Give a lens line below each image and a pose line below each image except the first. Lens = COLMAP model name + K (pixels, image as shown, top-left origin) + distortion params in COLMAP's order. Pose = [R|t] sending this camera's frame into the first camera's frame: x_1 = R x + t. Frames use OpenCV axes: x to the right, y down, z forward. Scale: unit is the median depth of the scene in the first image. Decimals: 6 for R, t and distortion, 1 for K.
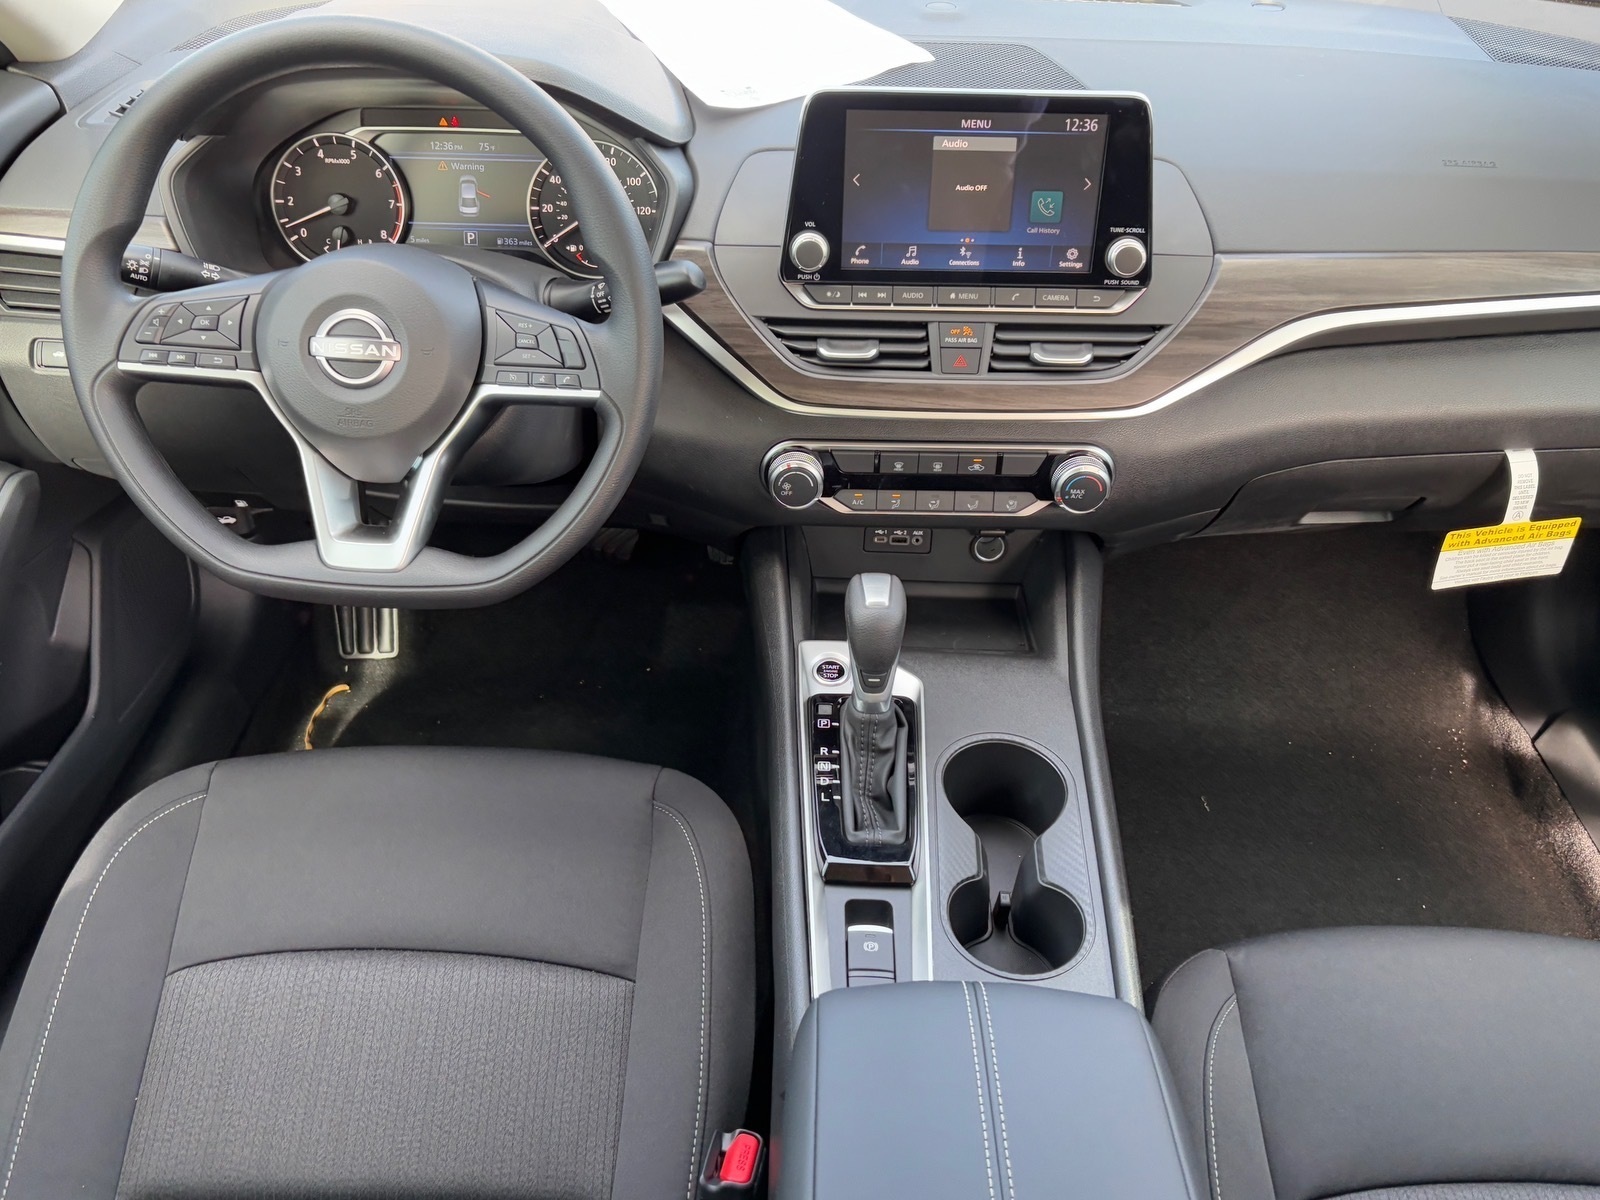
lens RADIAL K [[1350.9, 0, 795.3], [0, 1350.9, 611.0], [0, 0, 1]] dist [0.016226, -0.008540]
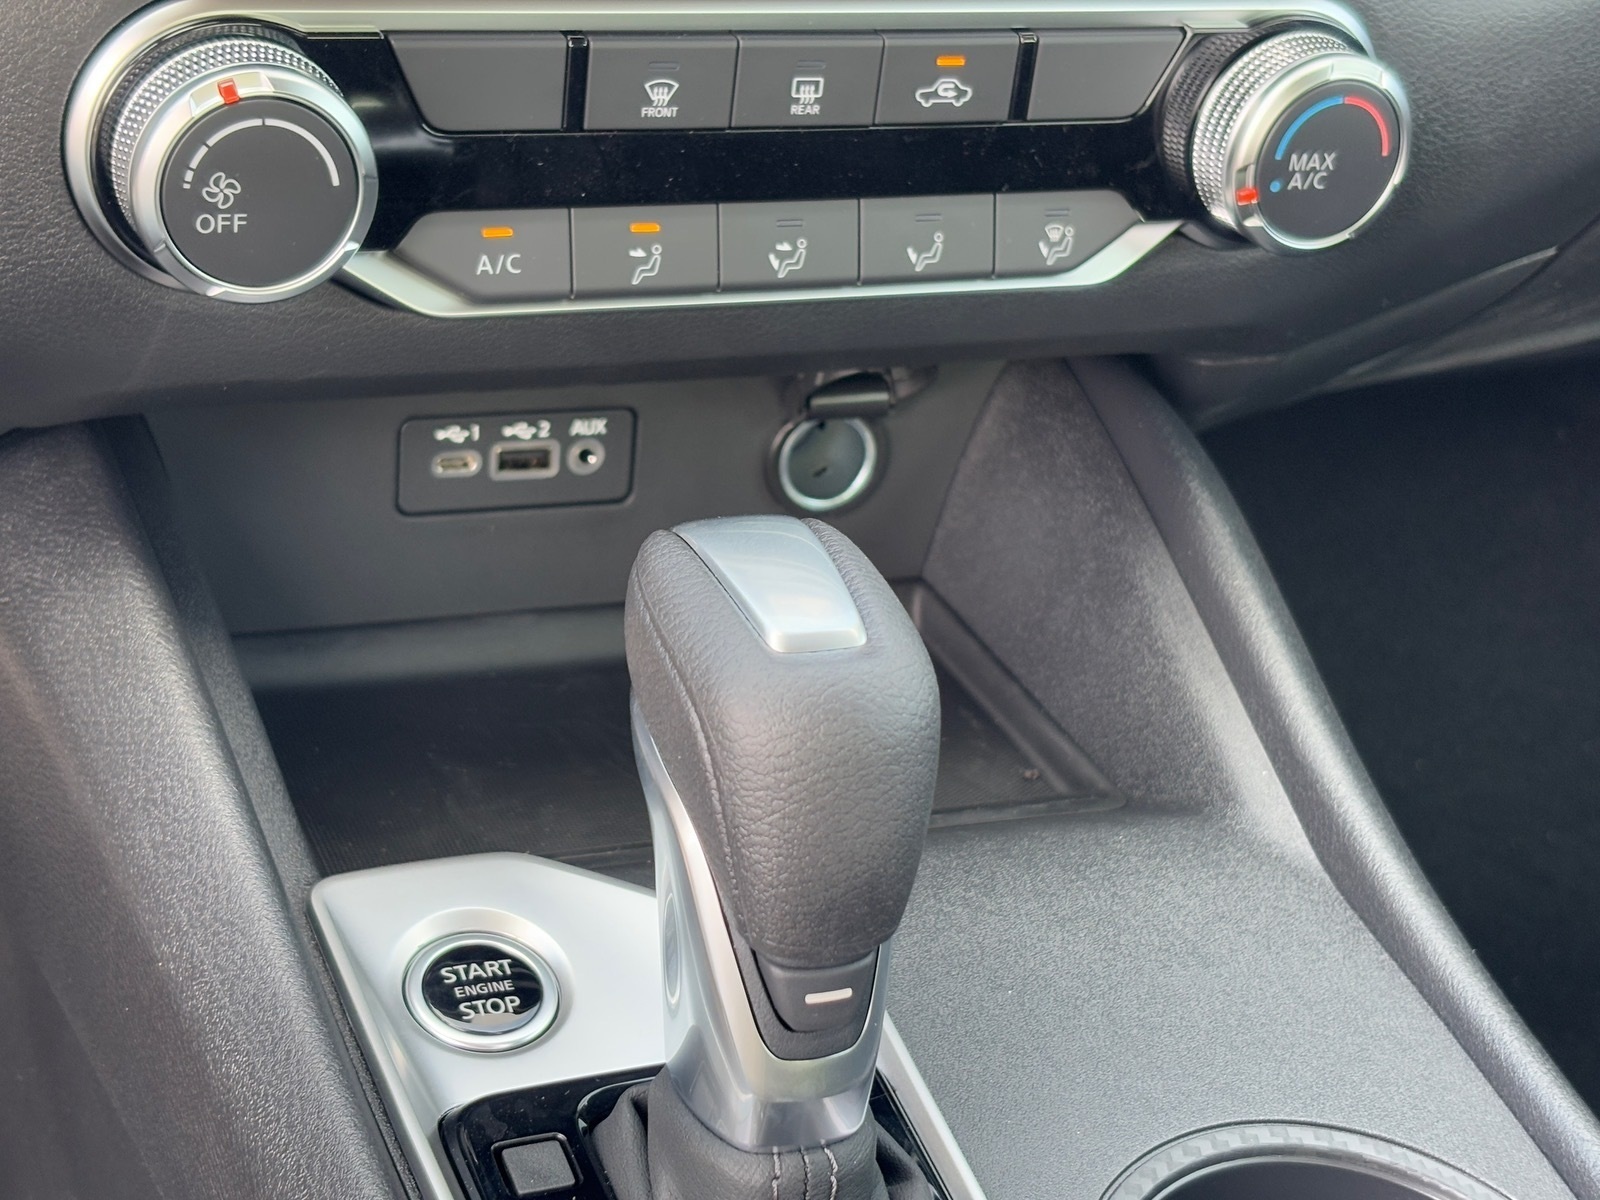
lens RADIAL K [[2642.8, 0, 812.7], [0, 2642.8, 583.7], [0, 0, 1]] dist [0.171378, 0.000000]
pose [[0.908486, -0.111307, 0.402819, -0.105235], [0.139381, 0.989391, -0.040959, 0.002803], [-0.393987, 0.093356, 0.914363, 0.580631]]
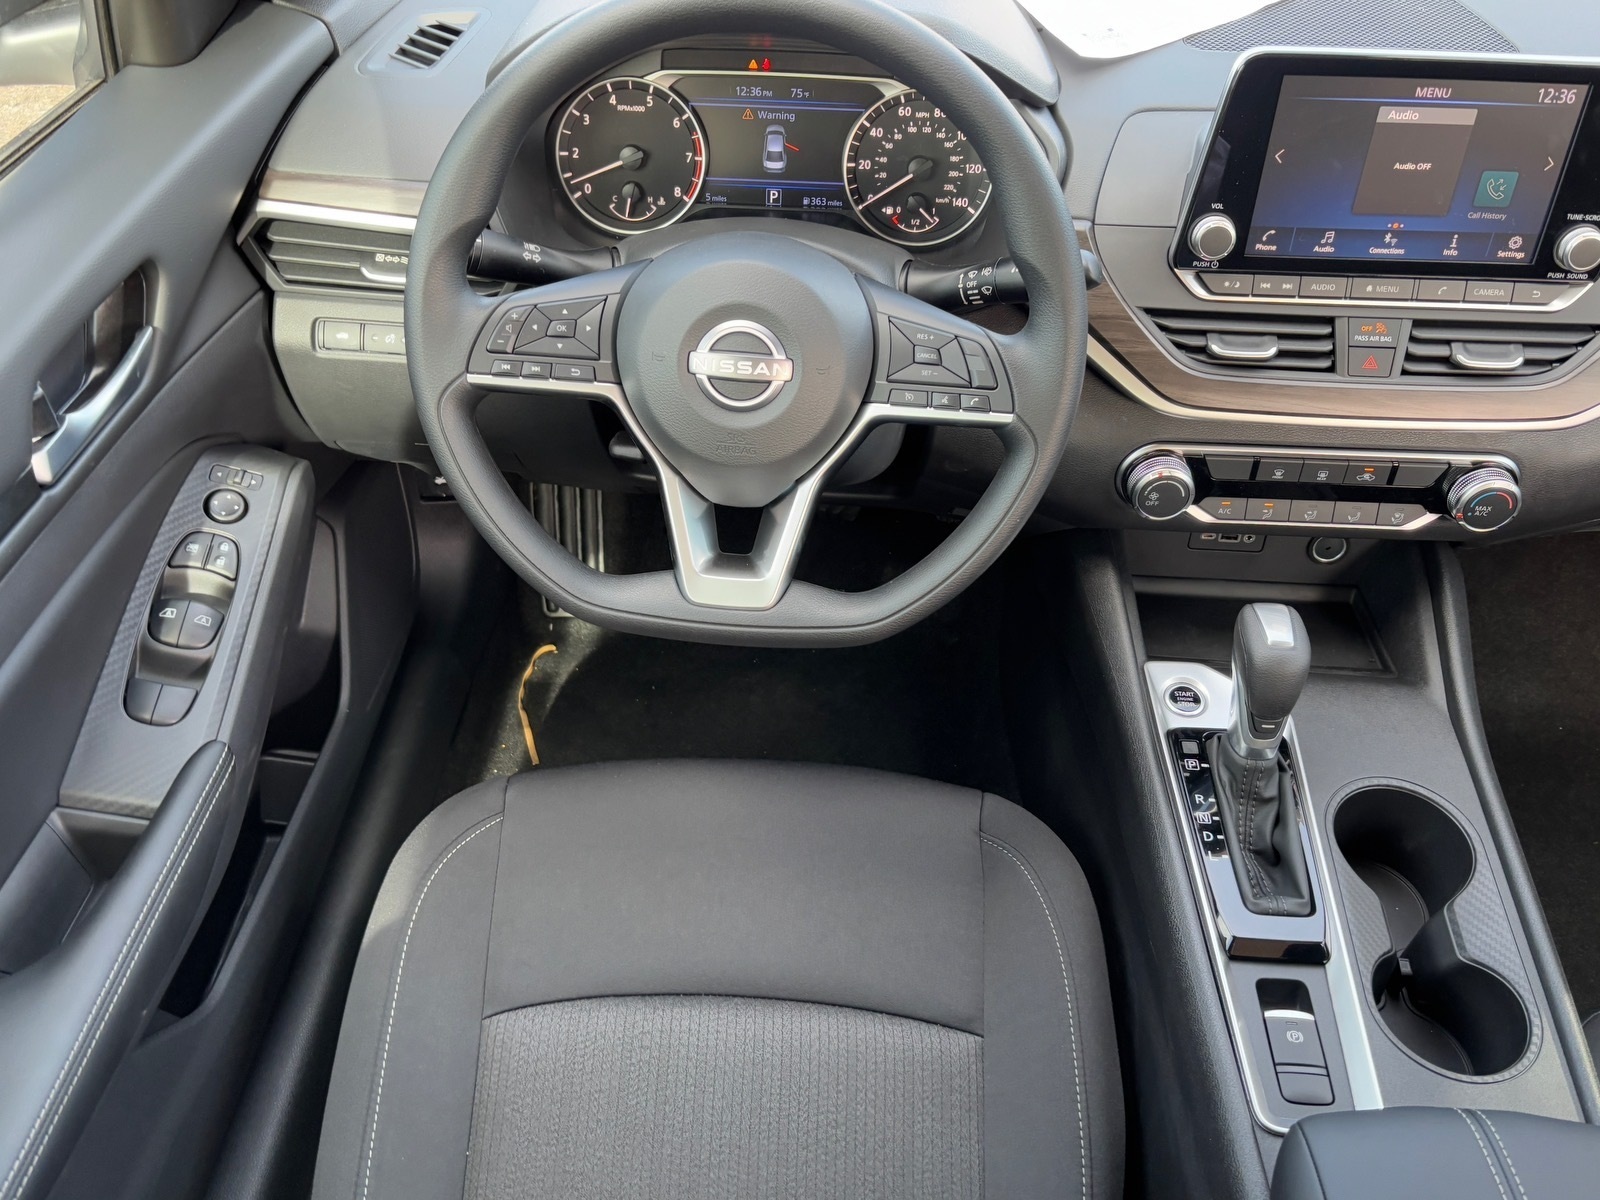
lens RADIAL K [[1350.9, 0, 798.3], [0, 1350.9, 611.0], [0, 0, 1]] dist [0.016226, -0.008540]
pose [[0.999713, 0.017597, -0.016244, -0.232374], [-0.015906, 0.994972, 0.098883, -0.105232], [0.017902, -0.098596, 0.994966, 0.100280]]
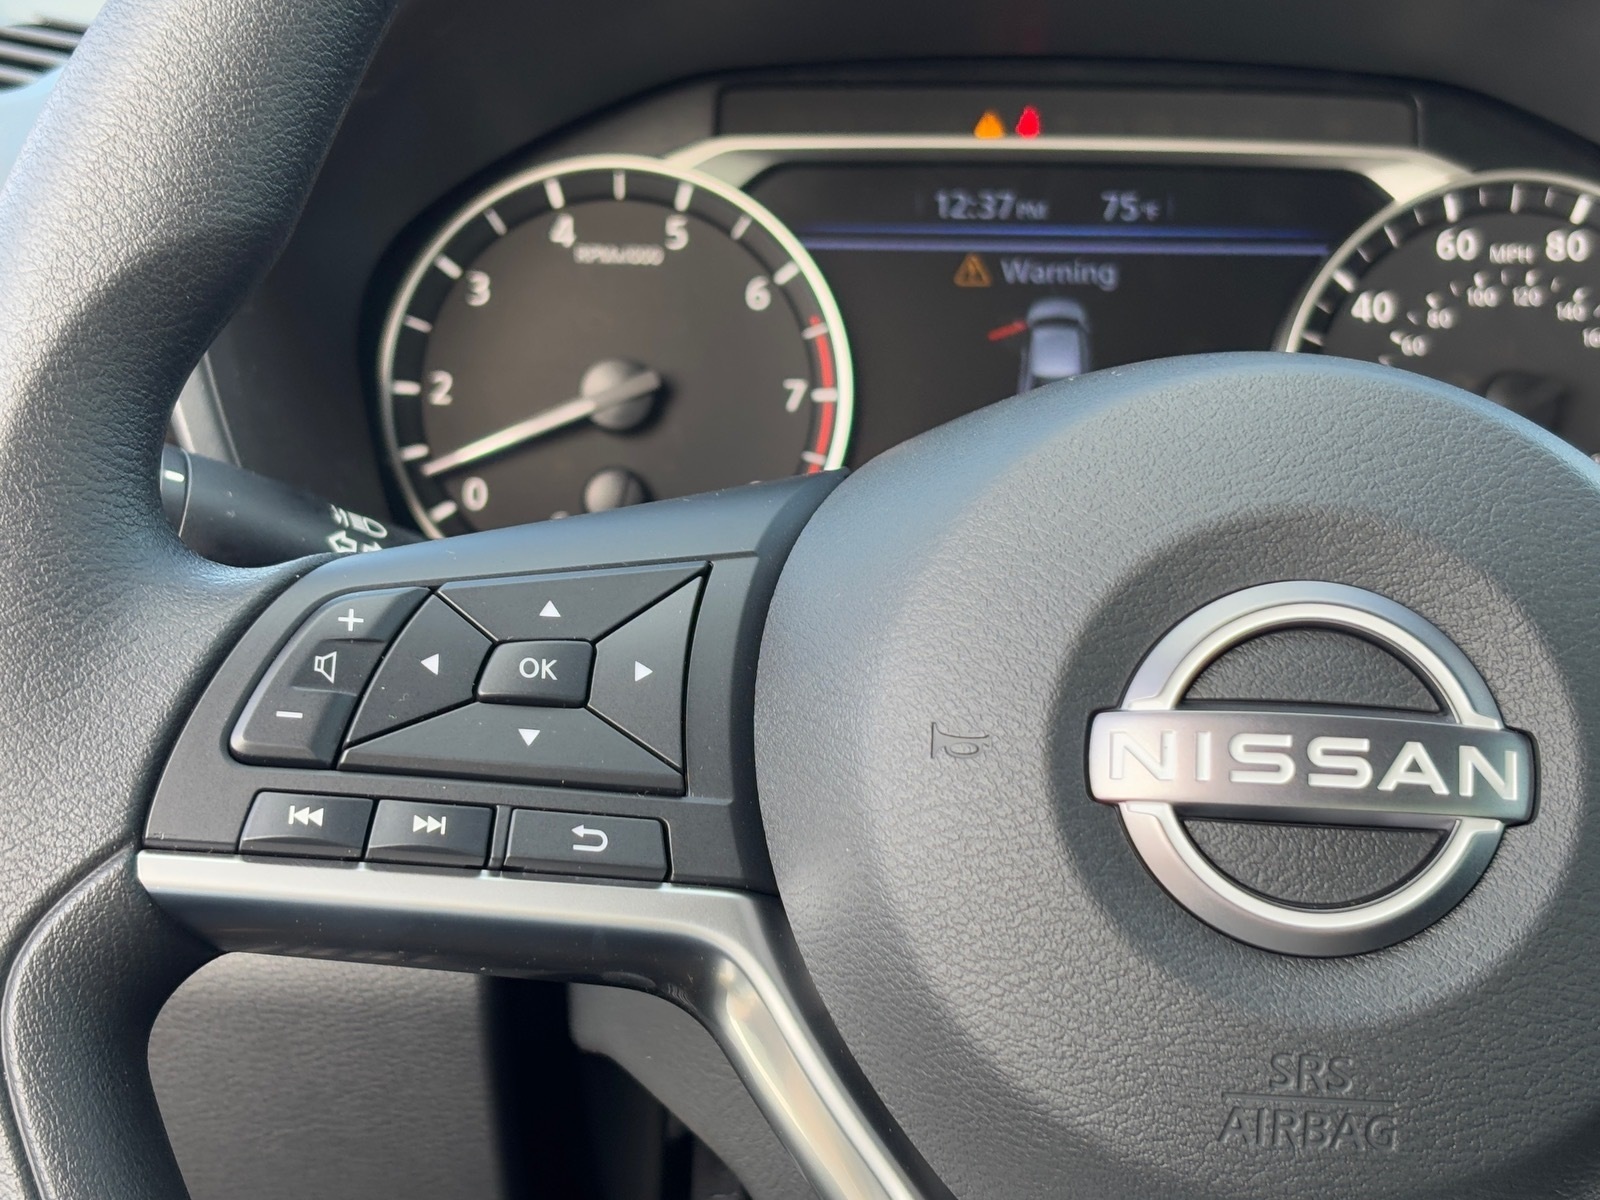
lens RADIAL K [[2907.9, 0, 767.6], [0, 2907.9, 579.2], [0, 0, 1]] dist [0.120983, 0.000000]
pose [[0.999575, -0.010279, 0.027286, -0.360590], [0.019116, 0.937654, -0.347044, -0.057023], [-0.022017, 0.347418, 0.937452, 0.491147]]
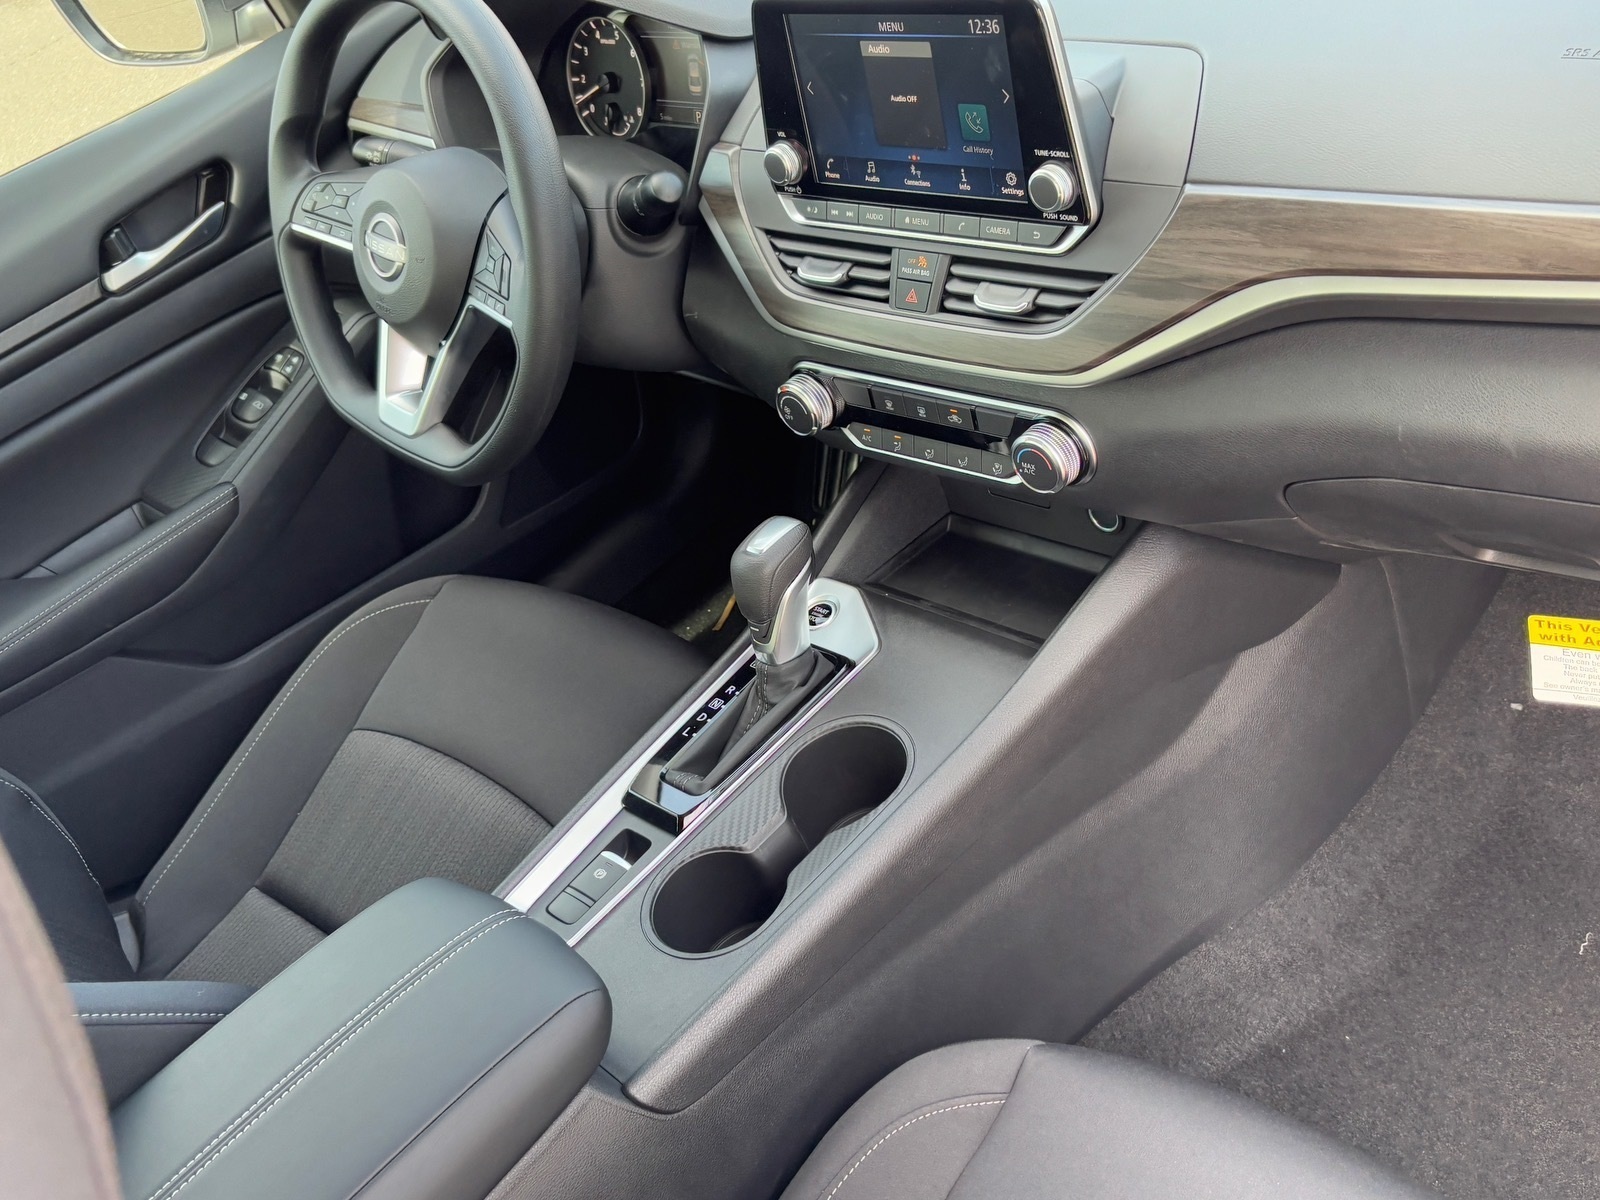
lens RADIAL K [[1729.5, 0, 786.6], [0, 1729.5, 616.6], [0, 0, 1]] dist [0.053884, 0.000000]
pose [[0.690353, 0.220993, -0.688894, 0.878913], [-0.148099, 0.975208, 0.164428, -0.154662], [0.708152, -0.011489, 0.705967, 0.152571]]
